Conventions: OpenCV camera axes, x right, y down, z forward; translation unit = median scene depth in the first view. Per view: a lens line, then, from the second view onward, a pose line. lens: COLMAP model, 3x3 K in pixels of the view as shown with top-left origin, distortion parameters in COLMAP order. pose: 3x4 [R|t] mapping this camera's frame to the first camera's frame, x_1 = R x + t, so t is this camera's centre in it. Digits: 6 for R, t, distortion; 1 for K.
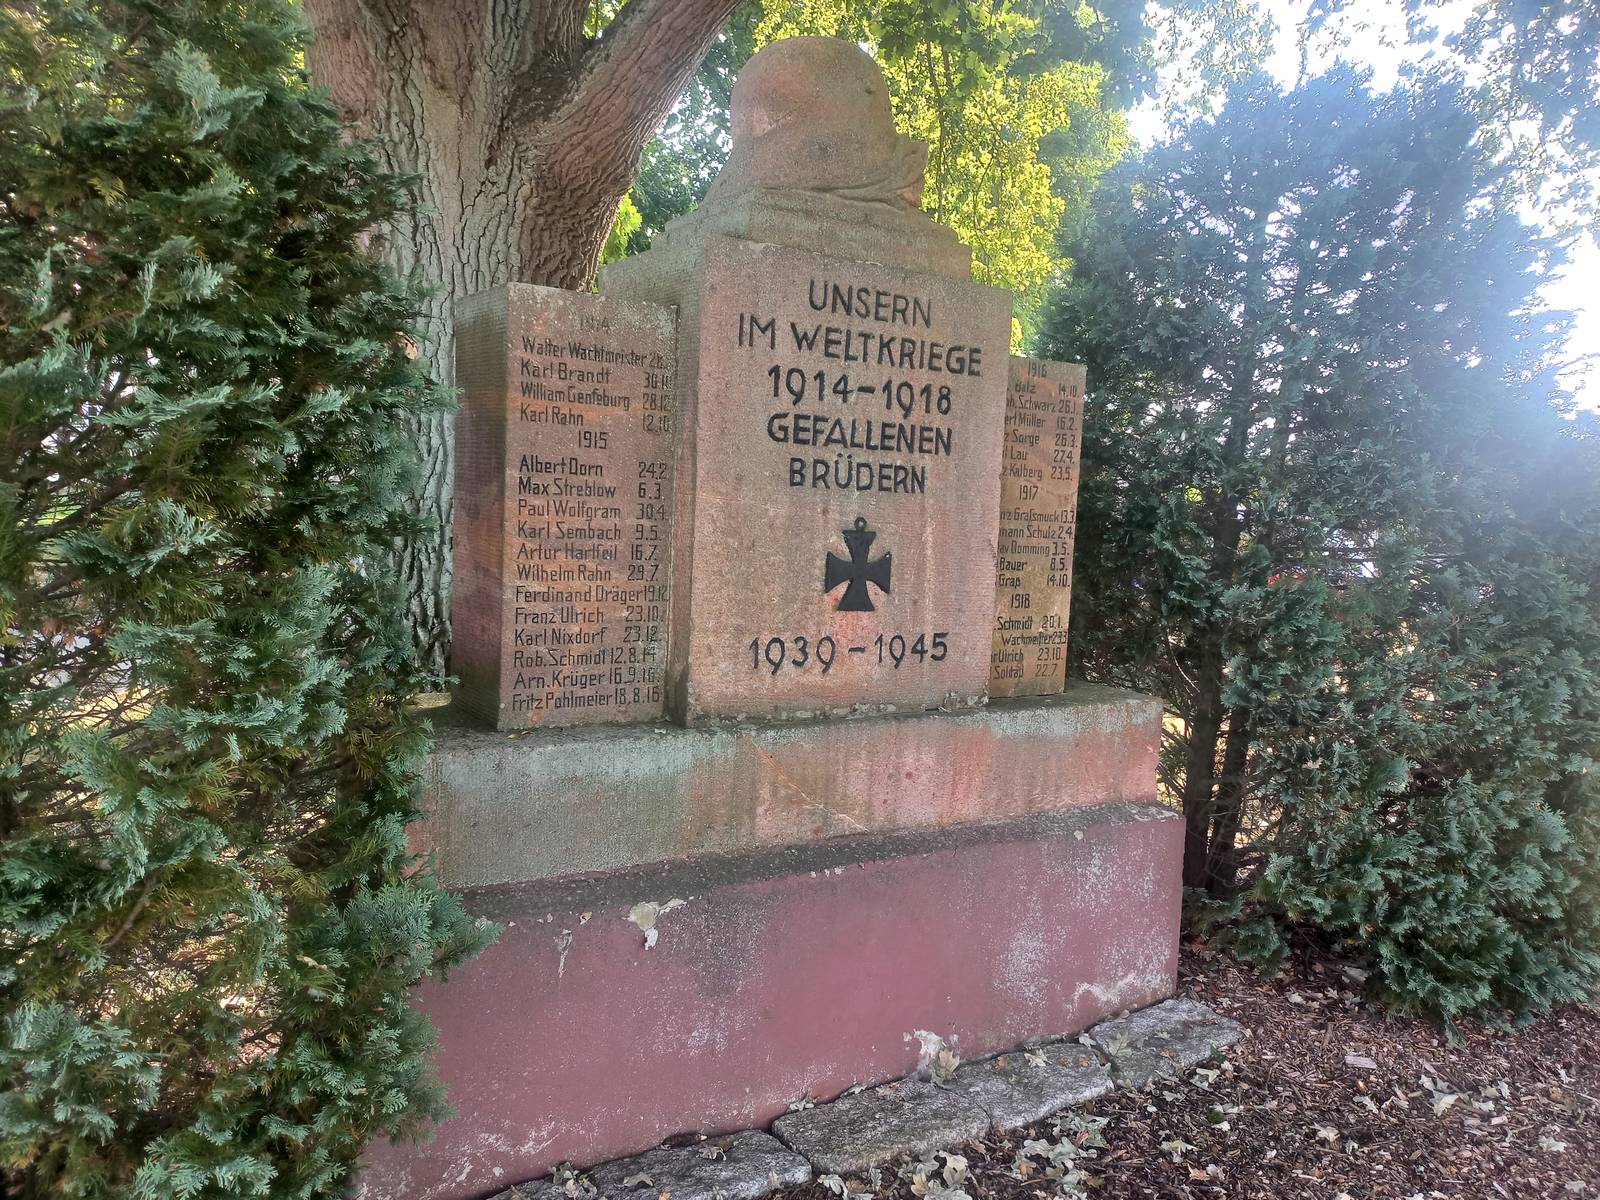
lens RADIAL K [[1157.6, 0, 801.5], [0, 1157.6, 601.6], [0, 0, 1]] dist [0.053732, -0.026589]
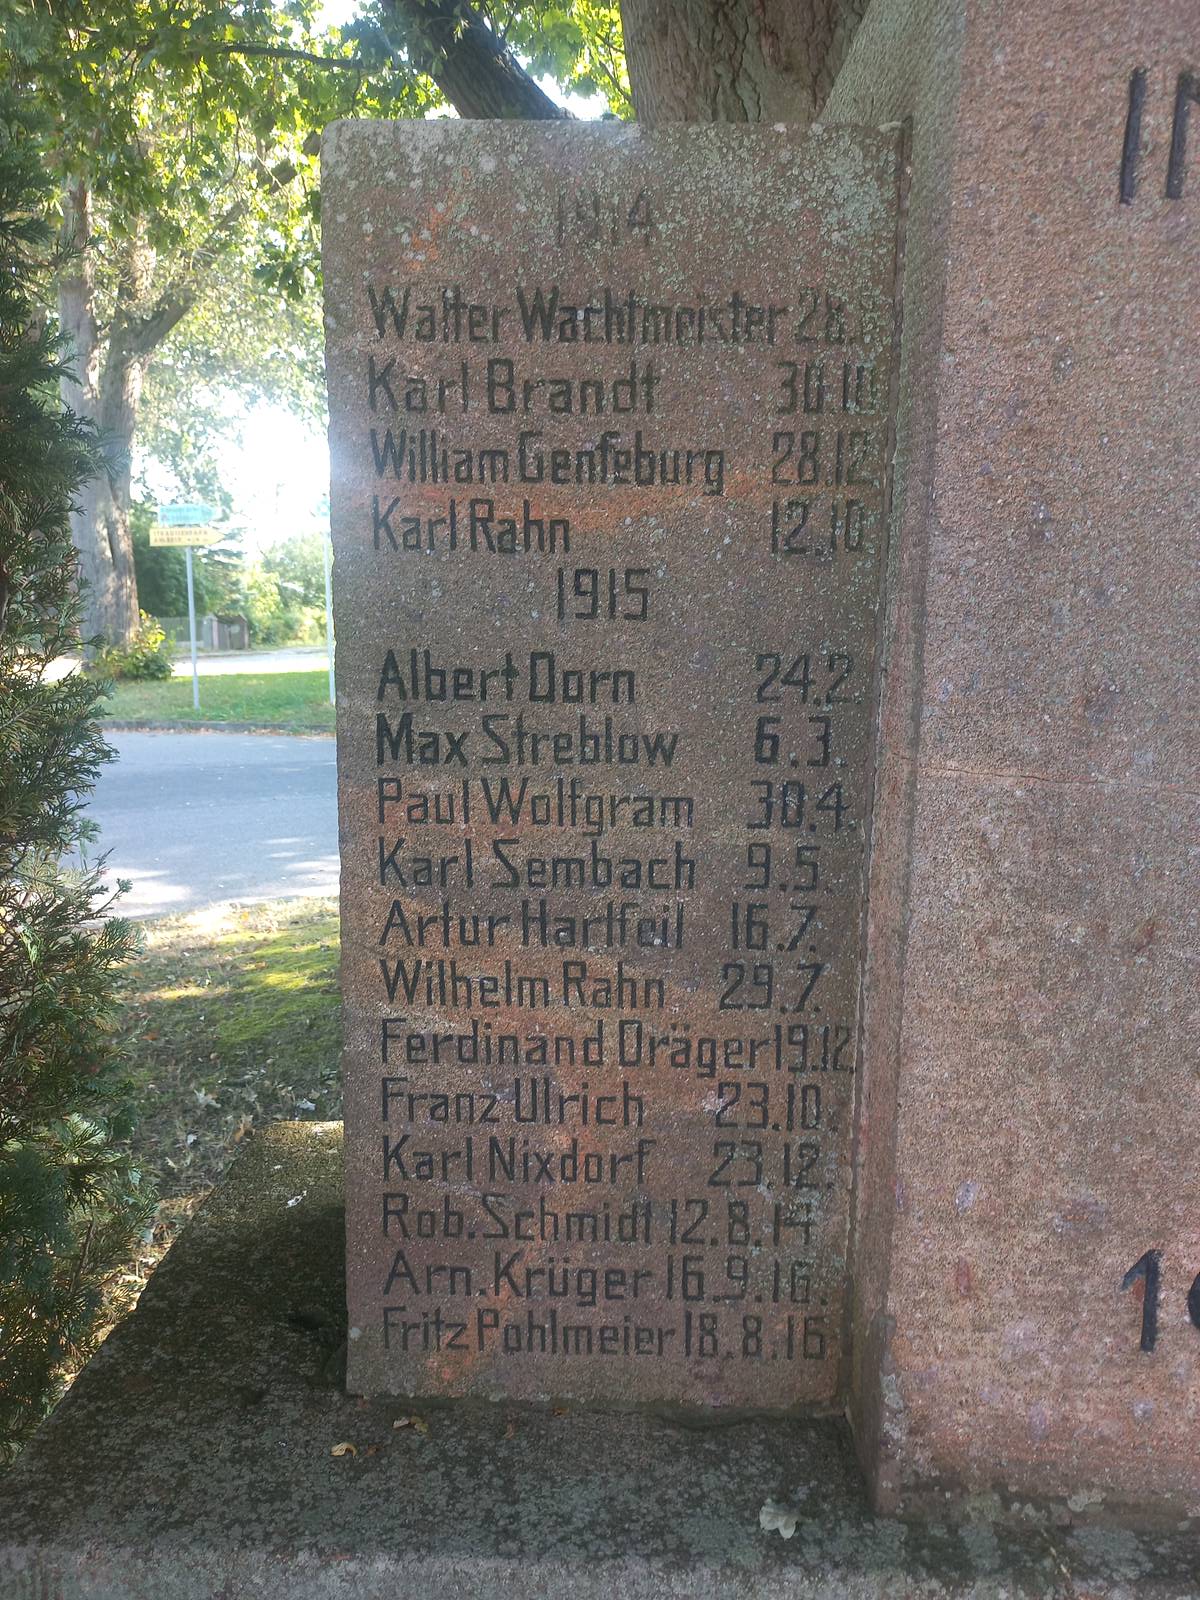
lens RADIAL K [[1157.6, 0, 592.4], [0, 1157.6, 799.0], [0, 0, 1]] dist [0.053732, -0.026589]
pose [[0.829646, 0.048725, -0.556160, 0.002900], [-0.022504, 0.998293, 0.053890, -0.098512], [0.557837, -0.032194, 0.829326, 0.721595]]
